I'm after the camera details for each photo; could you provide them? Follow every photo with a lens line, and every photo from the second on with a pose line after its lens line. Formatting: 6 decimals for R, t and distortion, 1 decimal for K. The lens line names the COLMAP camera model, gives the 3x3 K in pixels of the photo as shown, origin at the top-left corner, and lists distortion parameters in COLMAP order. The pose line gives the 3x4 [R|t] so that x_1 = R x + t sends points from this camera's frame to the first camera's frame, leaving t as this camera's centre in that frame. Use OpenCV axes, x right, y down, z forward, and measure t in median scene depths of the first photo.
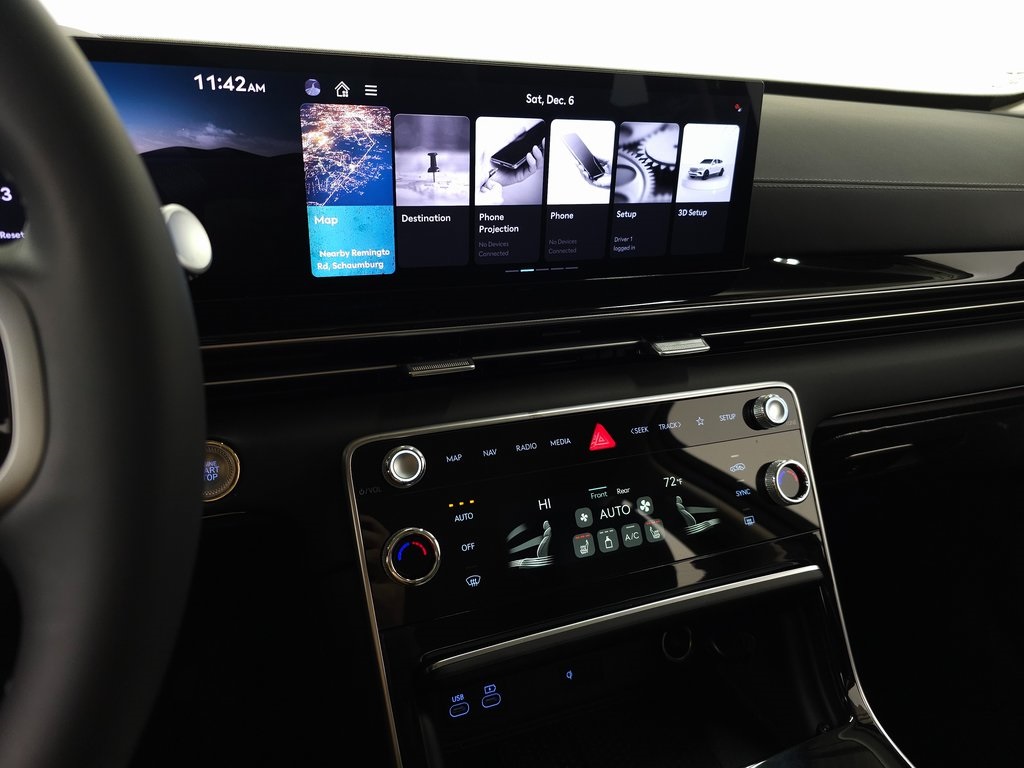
lens RADIAL K [[704.5, 0, 512.0], [0, 704.5, 384.0], [0, 0, 1]] dist [0.073752, -0.116341]
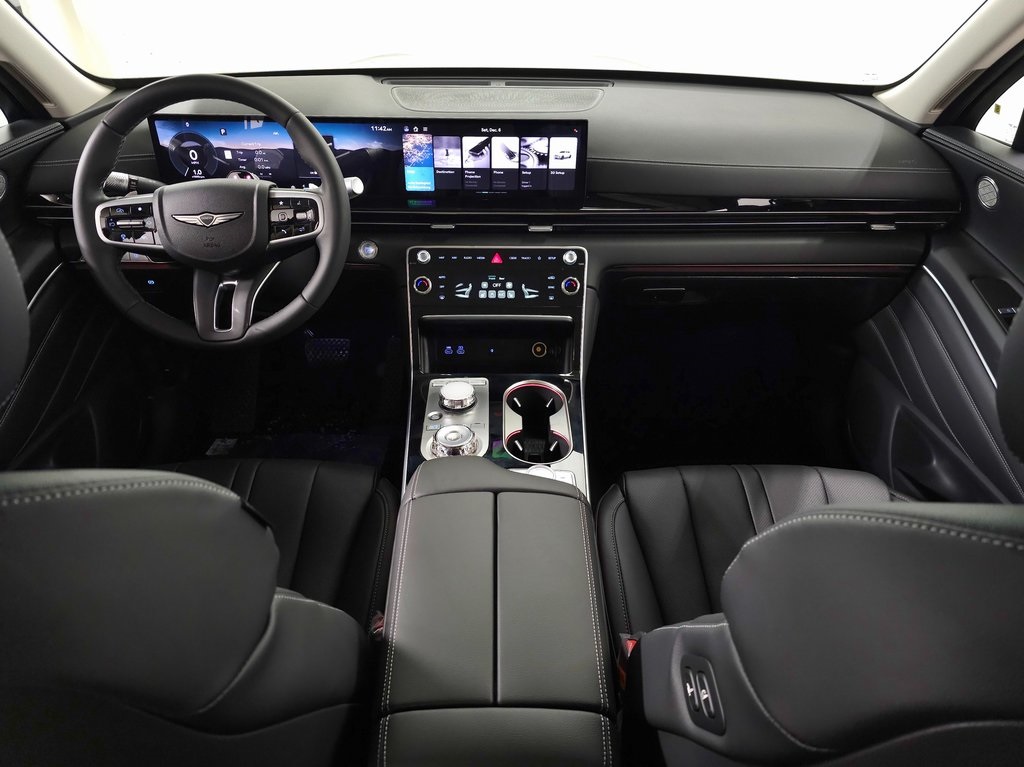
lens RADIAL K [[728.7, 0, 512.0], [0, 728.7, 383.5], [0, 0, 1]] dist [0.122379, -0.135634]
pose [[0.925144, 0.172859, -0.337976, 1.243902], [-0.110063, 0.974209, 0.196987, -0.018015], [0.363310, -0.145042, 0.920309, -1.706554]]
